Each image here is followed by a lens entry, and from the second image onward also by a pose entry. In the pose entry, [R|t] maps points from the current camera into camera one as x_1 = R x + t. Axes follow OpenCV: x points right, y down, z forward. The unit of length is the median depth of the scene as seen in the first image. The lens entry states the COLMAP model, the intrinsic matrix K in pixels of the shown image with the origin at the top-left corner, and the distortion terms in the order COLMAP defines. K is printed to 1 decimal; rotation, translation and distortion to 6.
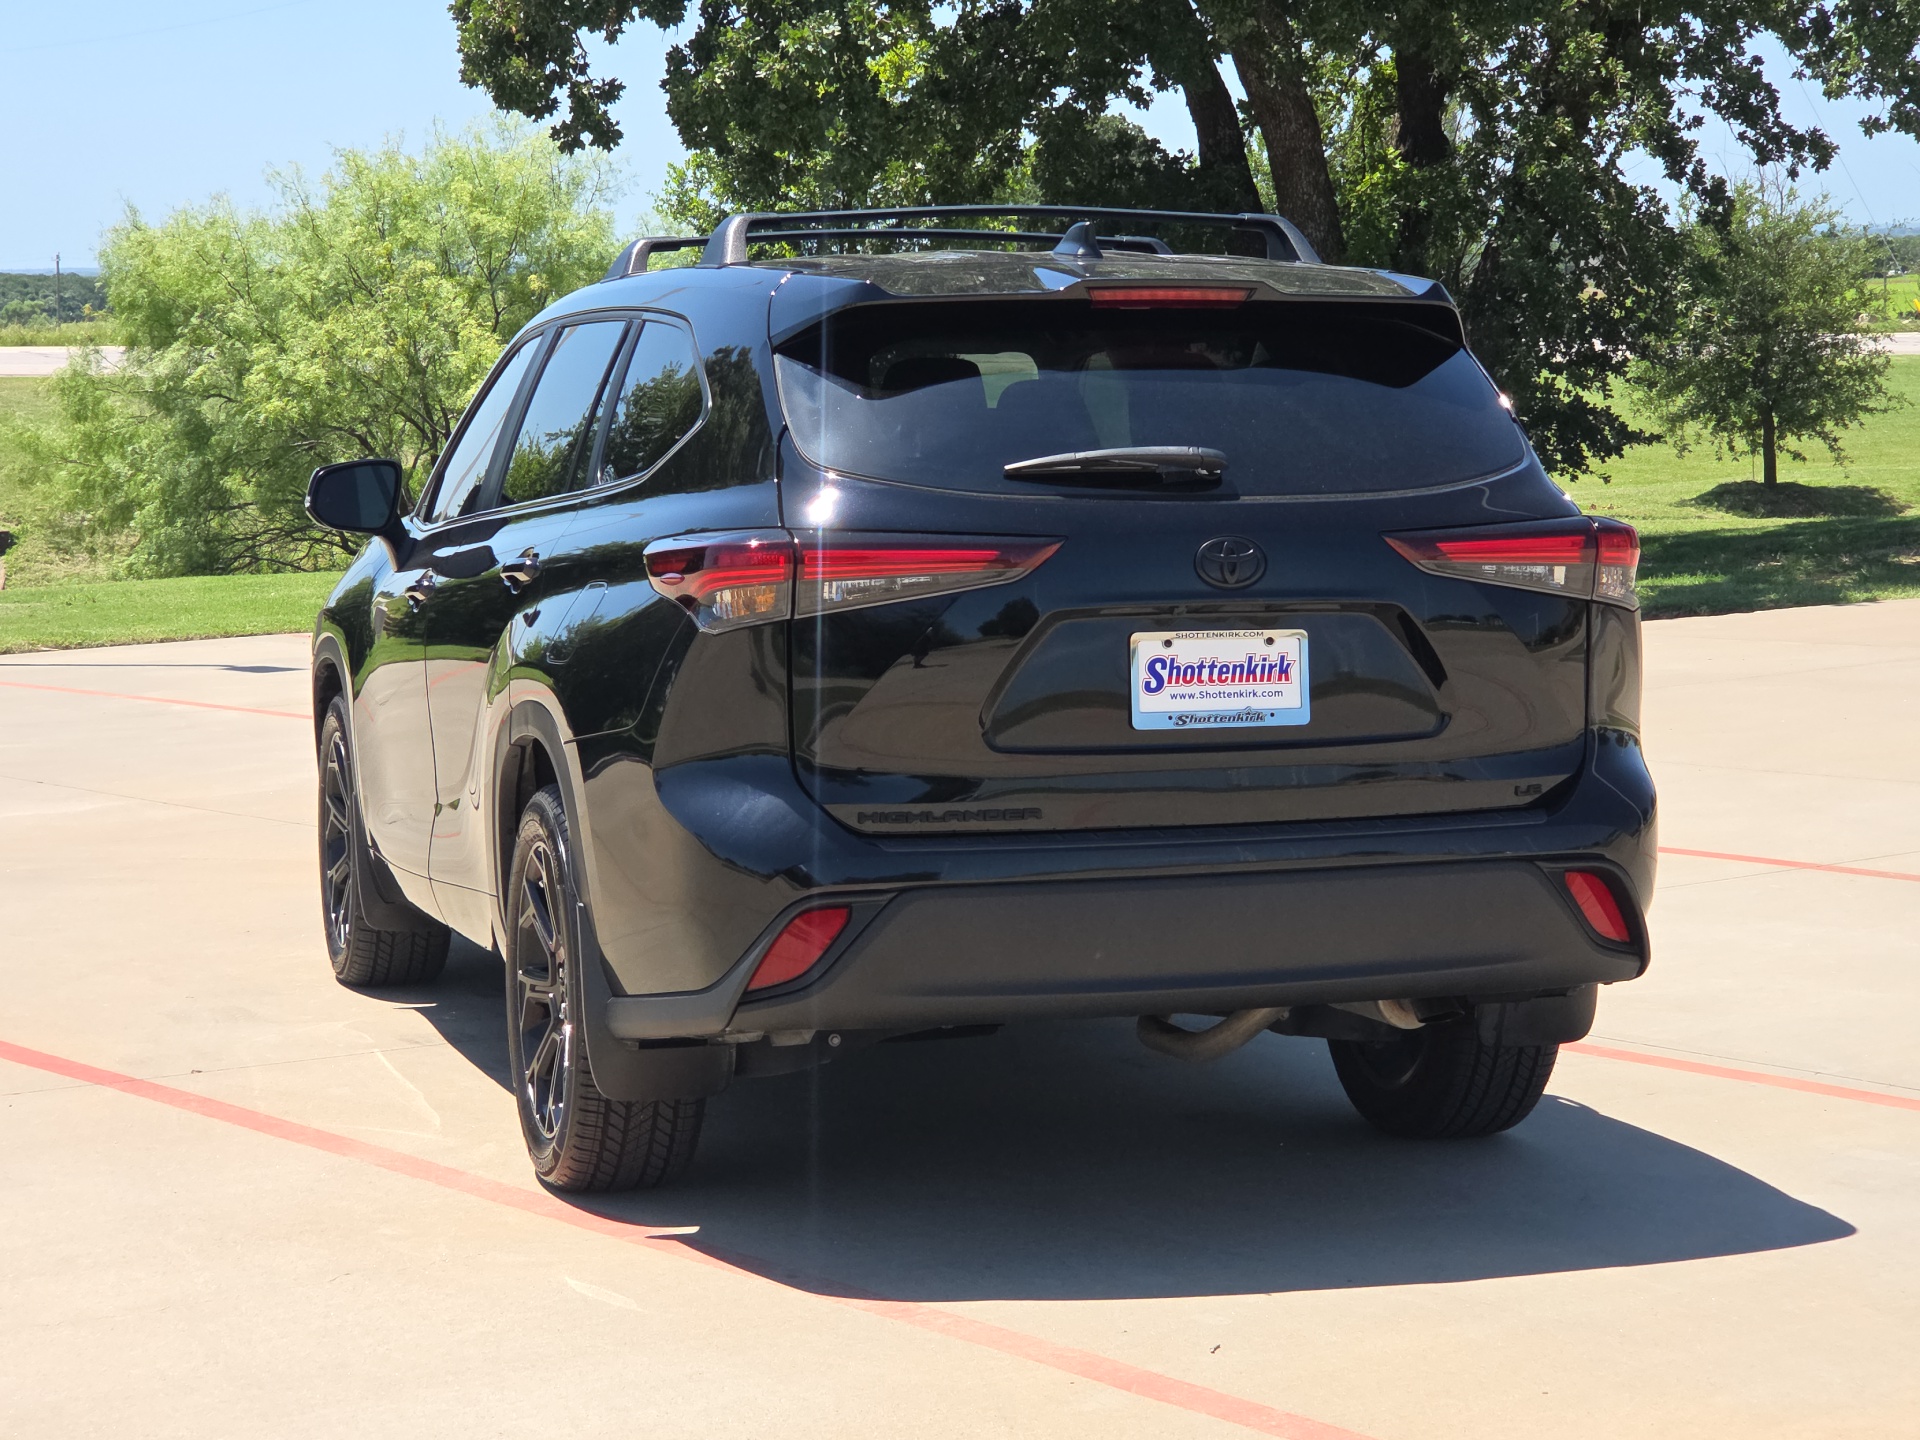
lens RADIAL K [[4007.0, 0, 953.2], [0, 4007.0, 731.4], [0, 0, 1]] dist [-0.074396, 0.000000]
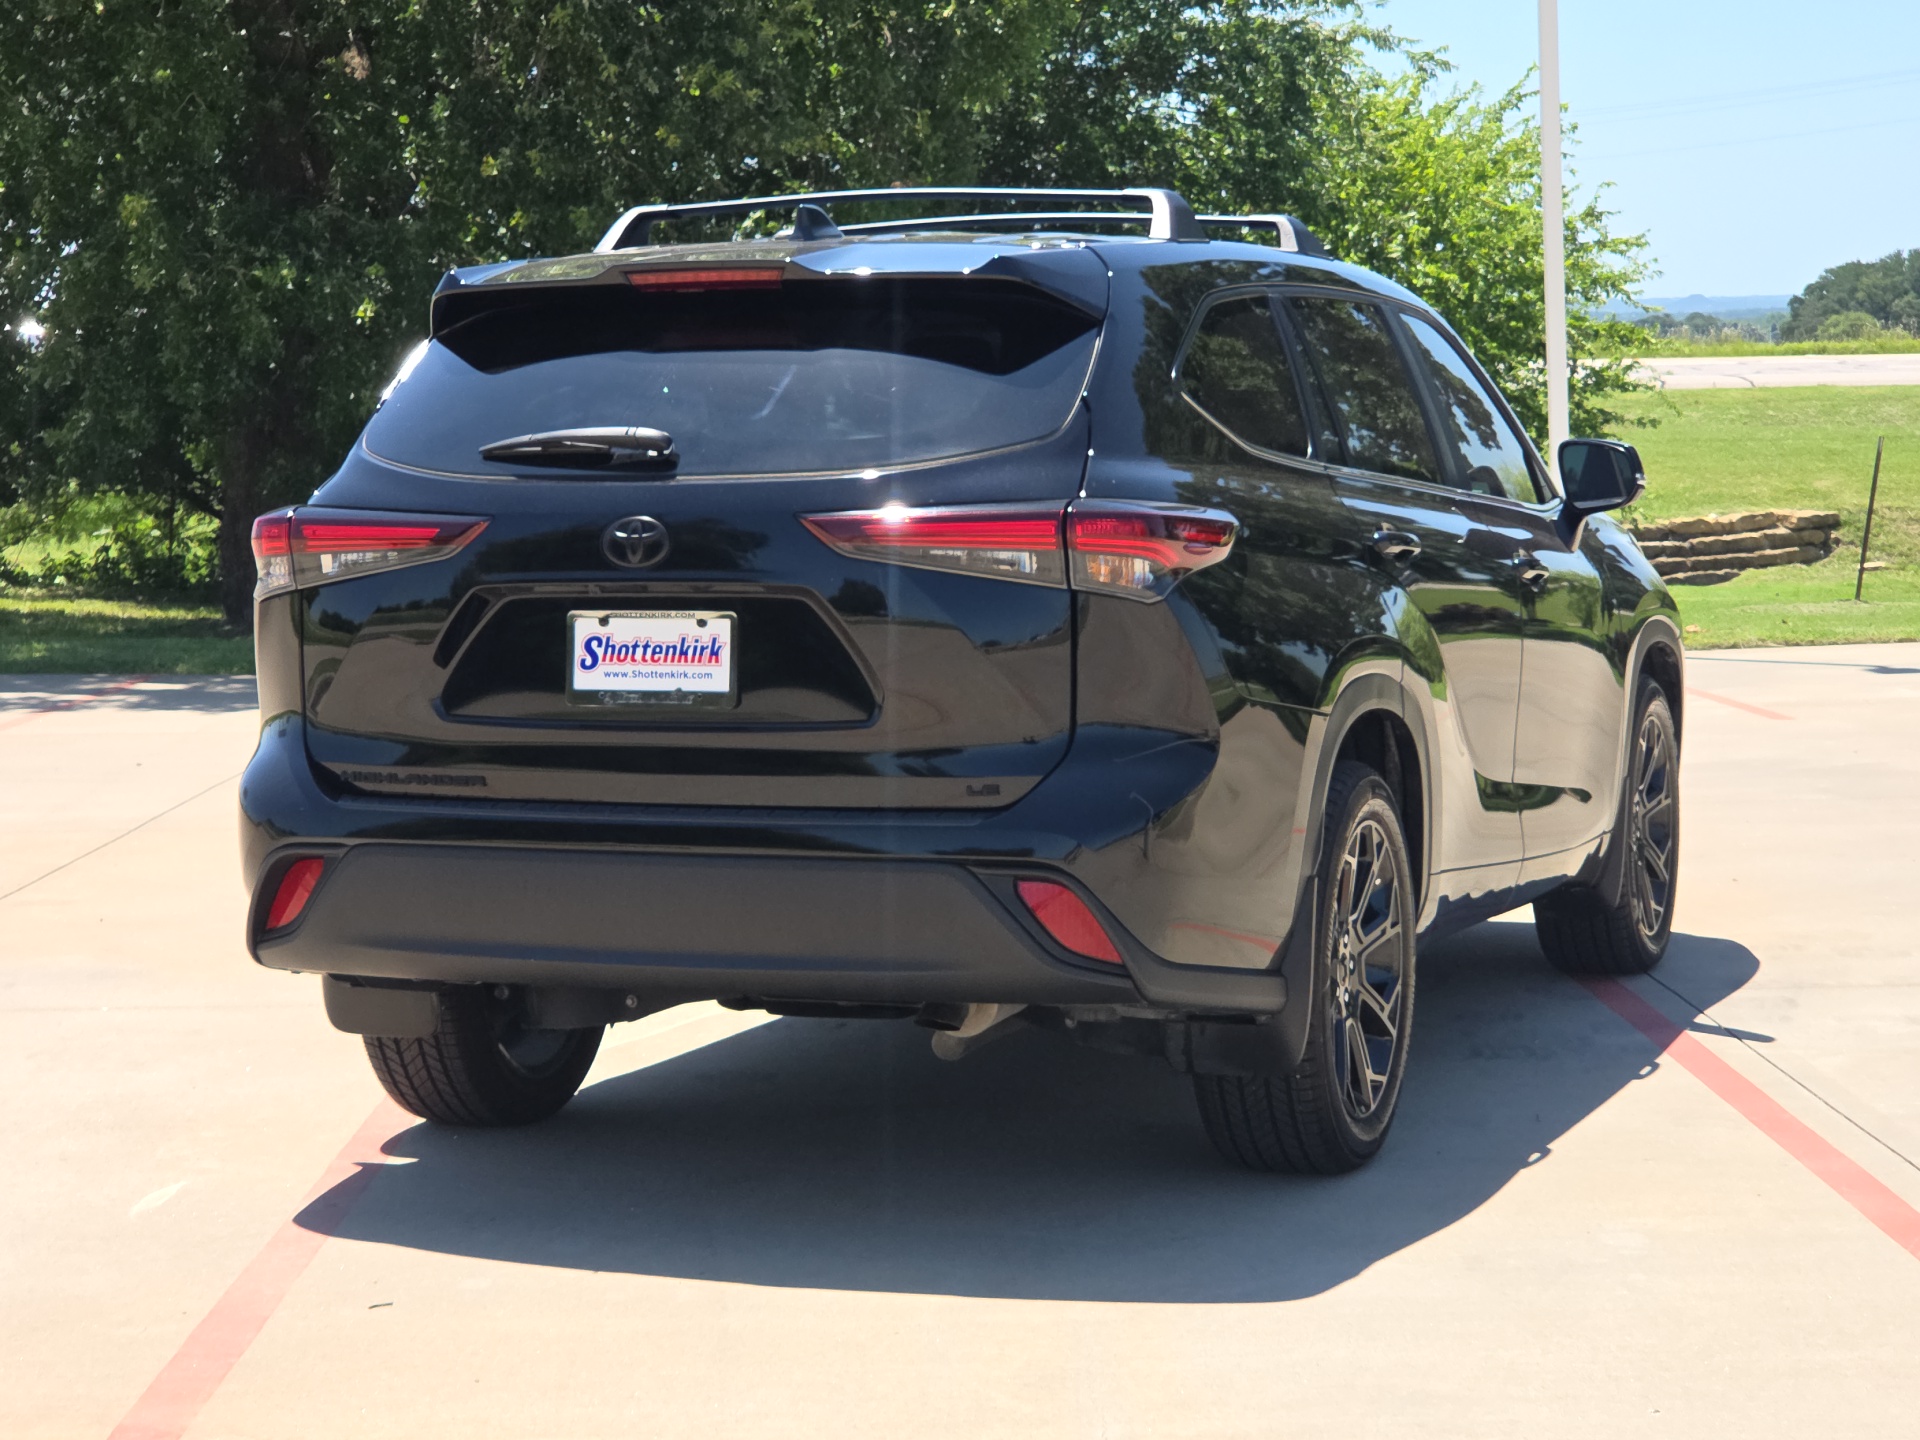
lens RADIAL K [[4007.0, 0, 953.1], [0, 4007.0, 703.8], [0, 0, 1]] dist [-0.074396, 0.000000]
pose [[0.784302, 0.040422, -0.619061, 0.721825], [-0.045450, 0.998937, 0.007644, -0.012554], [0.618712, 0.022141, 0.785306, 0.252323]]
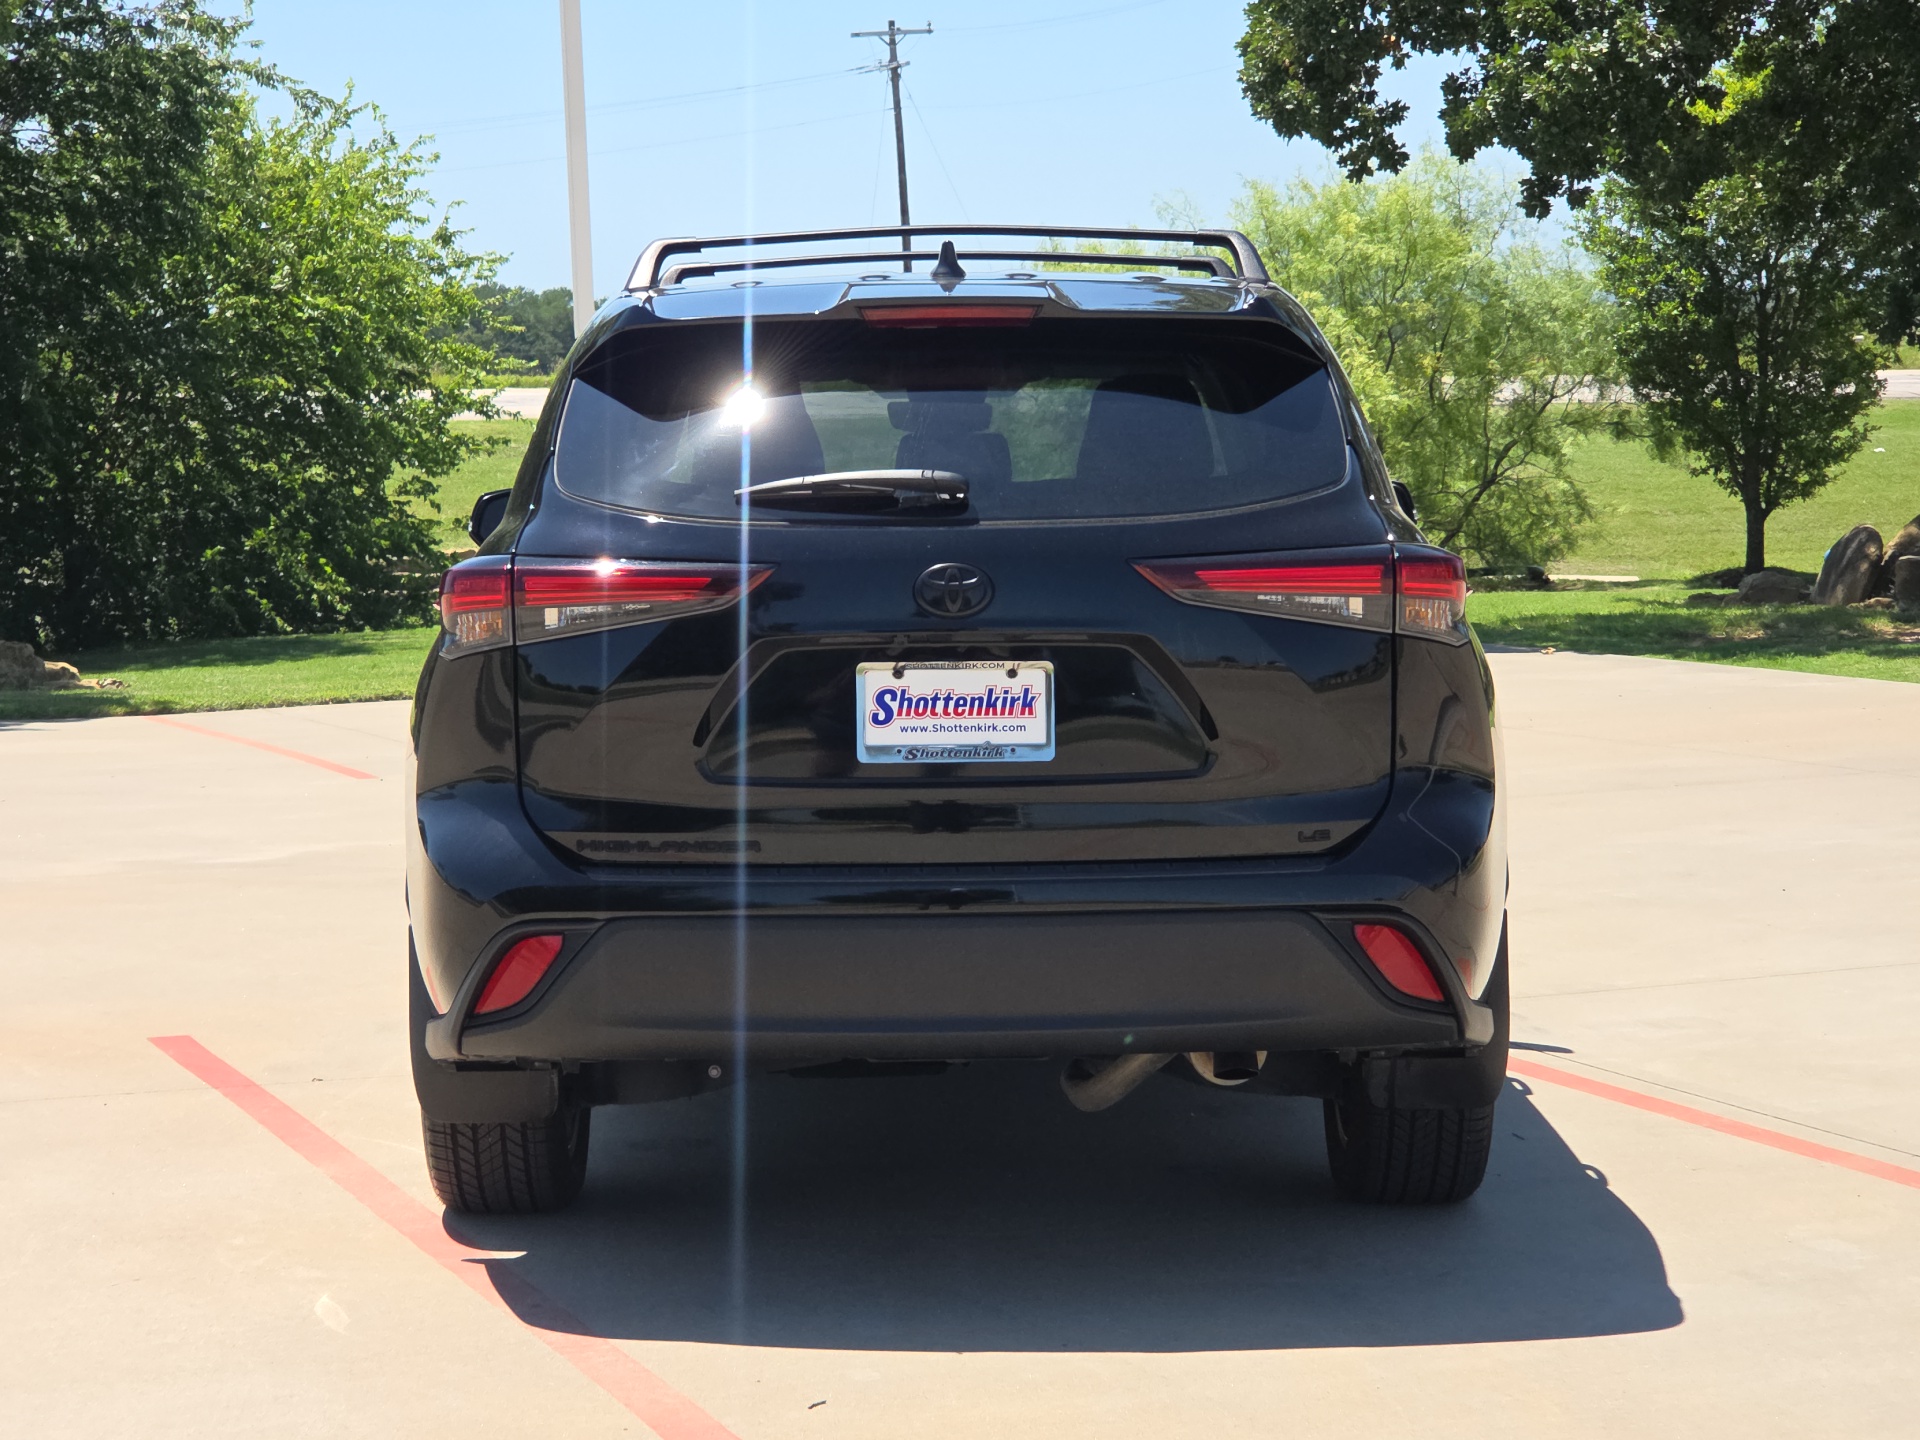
lens RADIAL K [[4007.0, 0, 936.5], [0, 4007.0, 821.4], [0, 0, 1]] dist [-0.074396, 0.000000]
pose [[0.953952, 0.023581, -0.299030, 0.339409], [-0.019301, 0.999665, 0.017256, -0.003170], [0.299337, -0.010690, 0.954088, 0.077459]]
